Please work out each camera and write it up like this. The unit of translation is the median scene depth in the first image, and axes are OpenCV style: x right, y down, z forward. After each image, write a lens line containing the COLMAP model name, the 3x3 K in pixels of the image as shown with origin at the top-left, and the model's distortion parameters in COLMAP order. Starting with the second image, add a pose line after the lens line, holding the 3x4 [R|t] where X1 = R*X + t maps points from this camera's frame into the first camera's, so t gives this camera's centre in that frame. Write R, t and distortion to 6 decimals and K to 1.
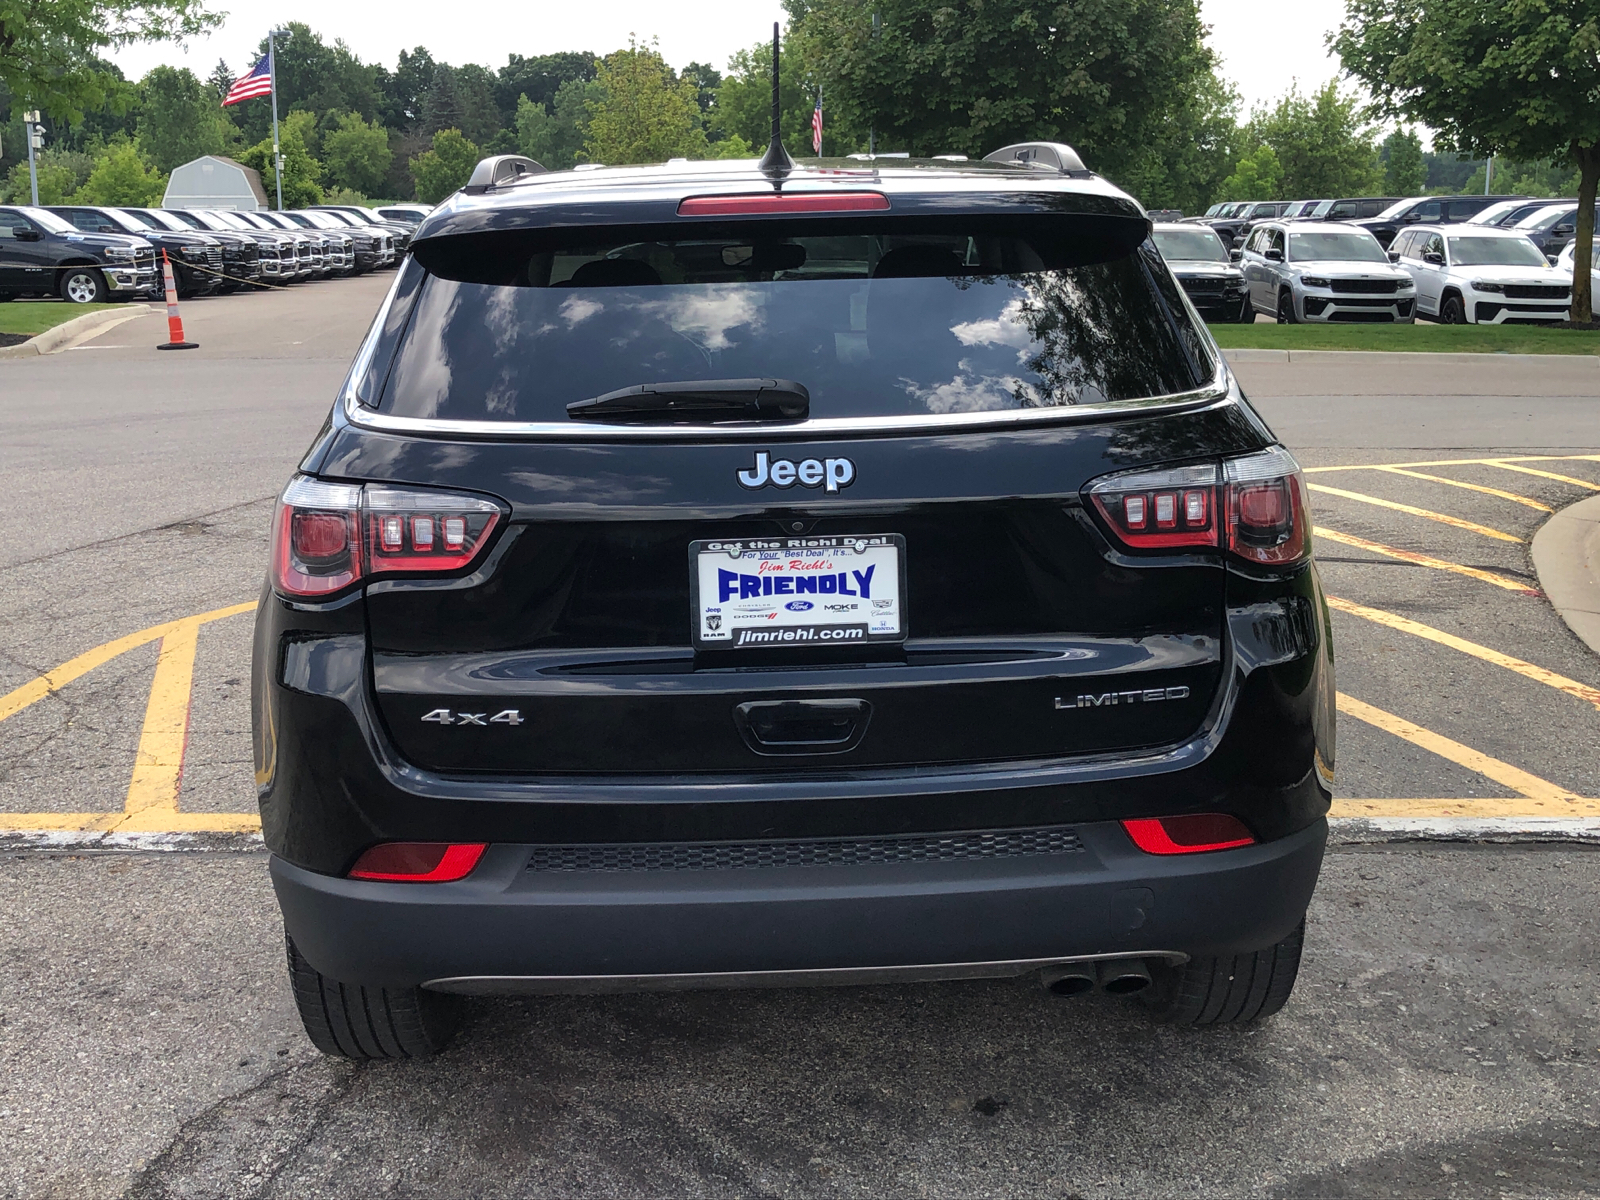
lens RADIAL K [[1792.2, 0, 788.6], [0, 1792.2, 581.3], [0, 0, 1]] dist [0.023646, -0.036564]
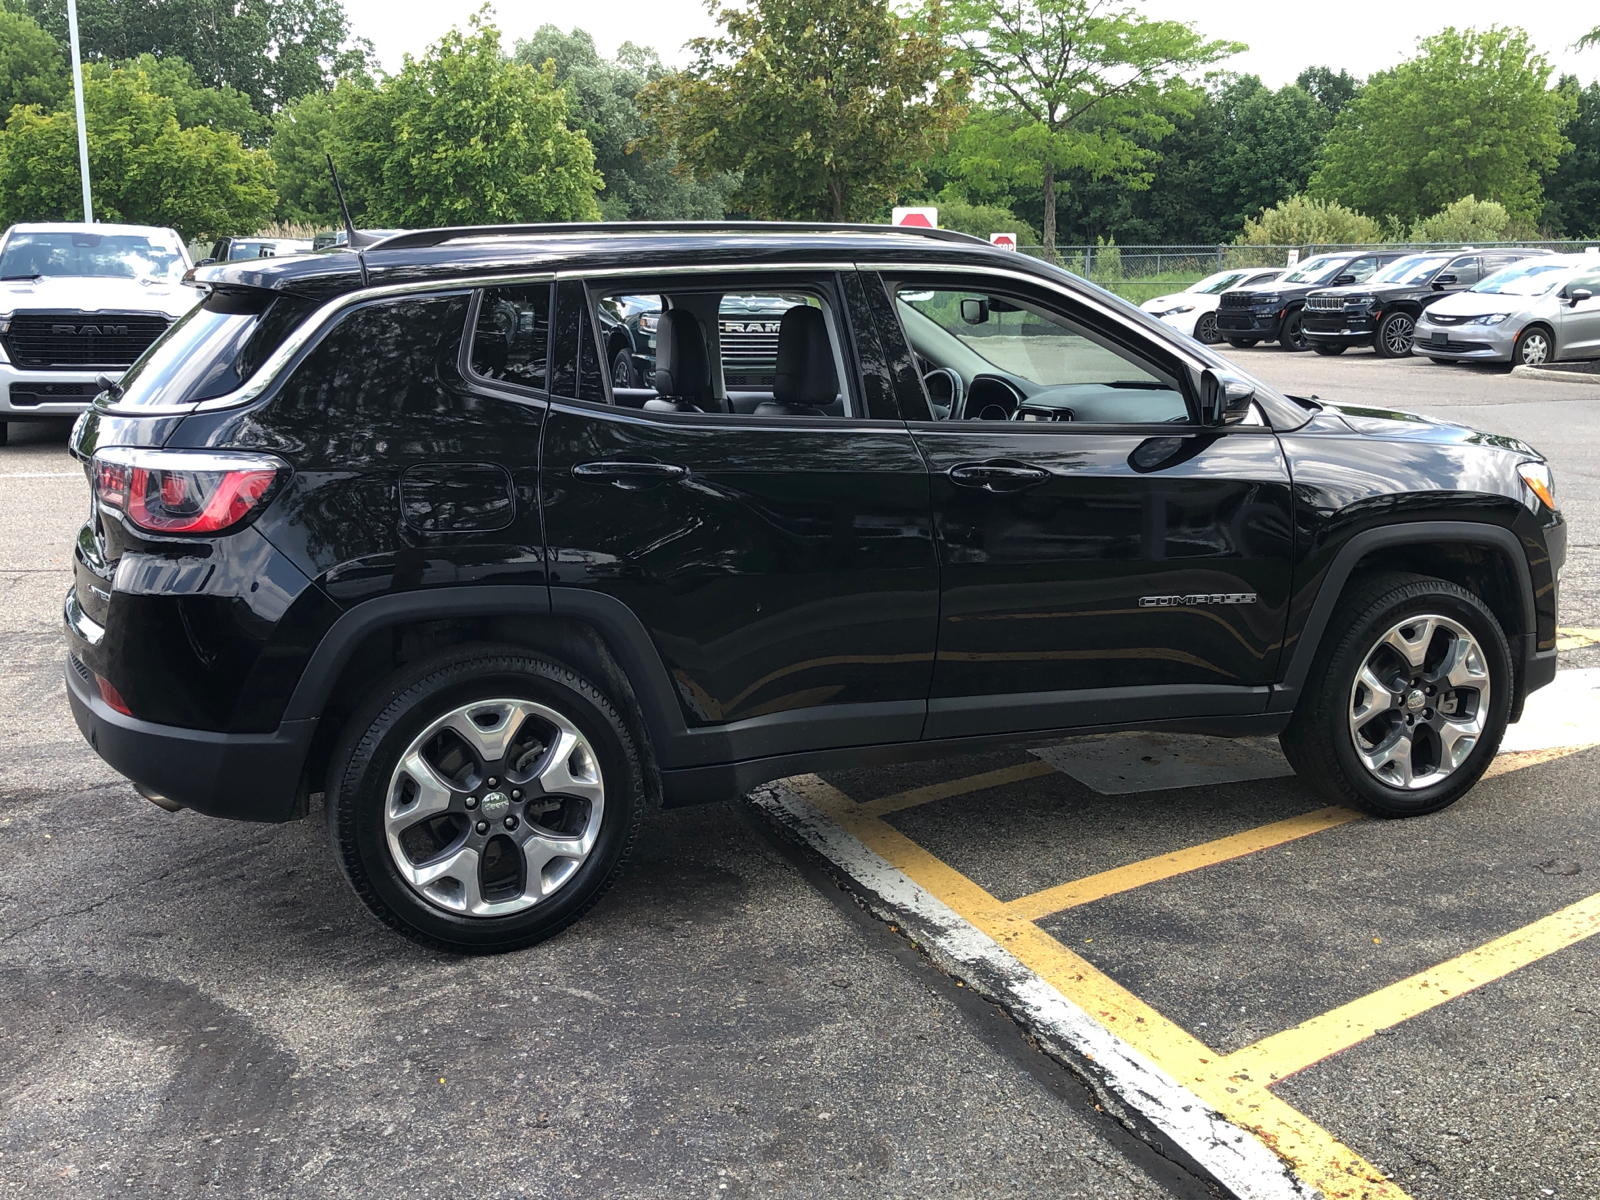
lens RADIAL K [[1772.8, 0, 800.0], [0, 1772.8, 600.0], [0, 0, 1]] dist [0.124927, -0.377433]
pose [[0.351492, 0.177218, -0.919264, 1.498505], [-0.179544, 0.976454, 0.119592, -0.184313], [0.918813, 0.123012, 0.375034, 0.796354]]
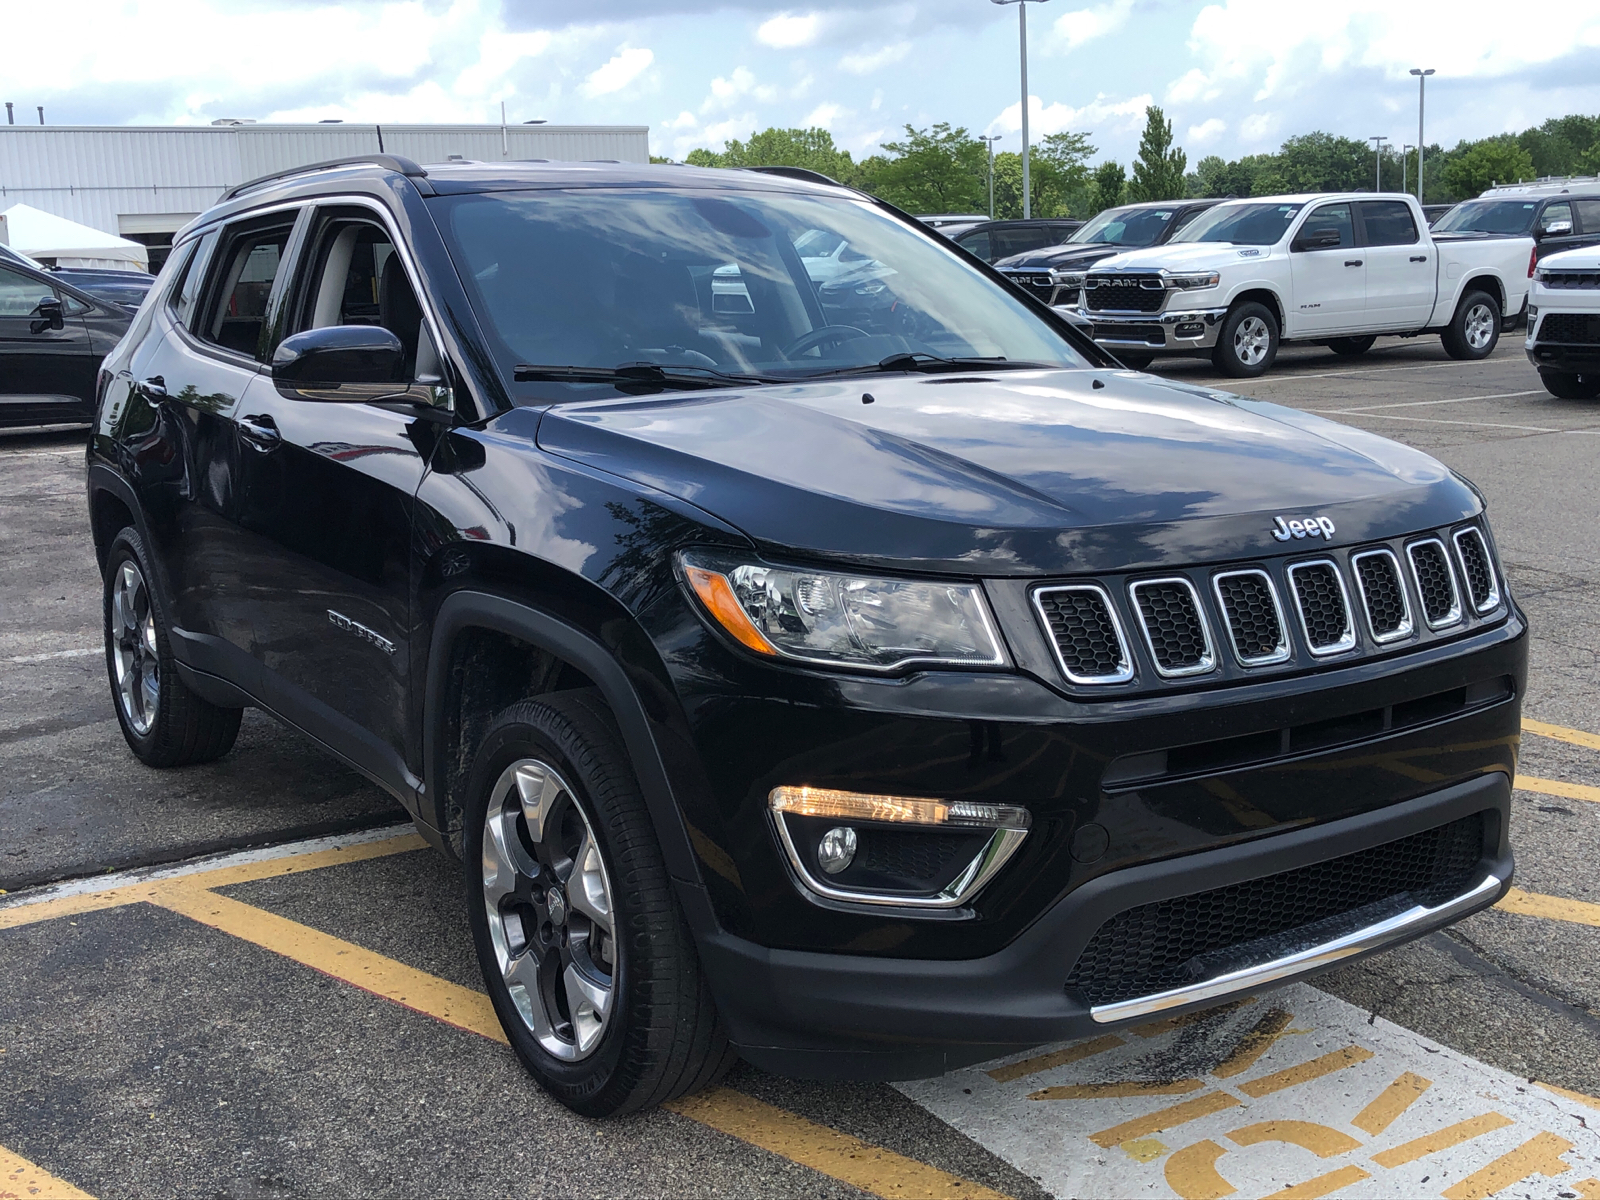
lens RADIAL K [[1792.2, 0, 788.6], [0, 1792.2, 581.3], [0, 0, 1]] dist [0.023646, -0.036564]
pose [[-0.858499, 0.118086, -0.499035, 0.581244], [-0.065090, 0.940165, 0.334445, -0.486967], [0.508668, 0.319603, -0.799444, 2.673983]]
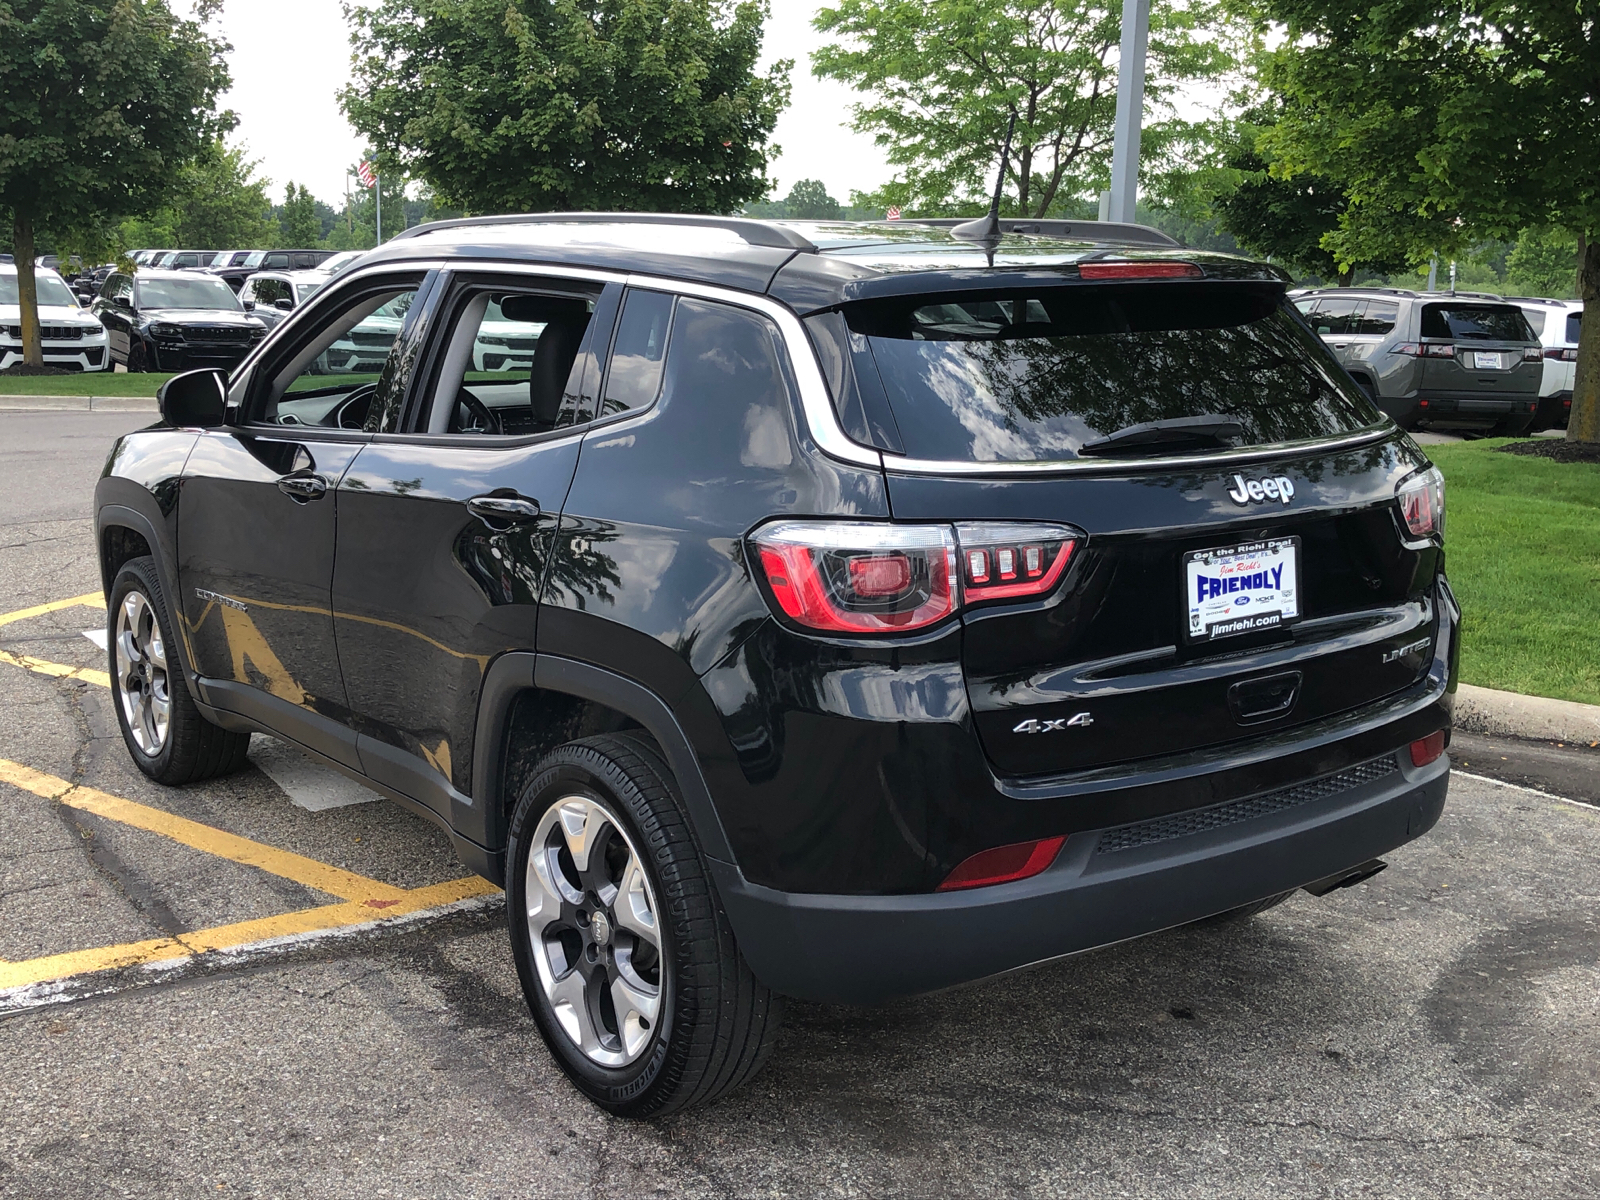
lens RADIAL K [[1772.8, 0, 800.0], [0, 1772.8, 600.0], [0, 0, 1]] dist [0.124927, -0.377433]
pose [[0.827963, -0.083301, 0.554561, -0.740986], [0.092305, 0.995661, 0.011747, -0.023142], [-0.553133, 0.041463, 0.832060, 0.130329]]
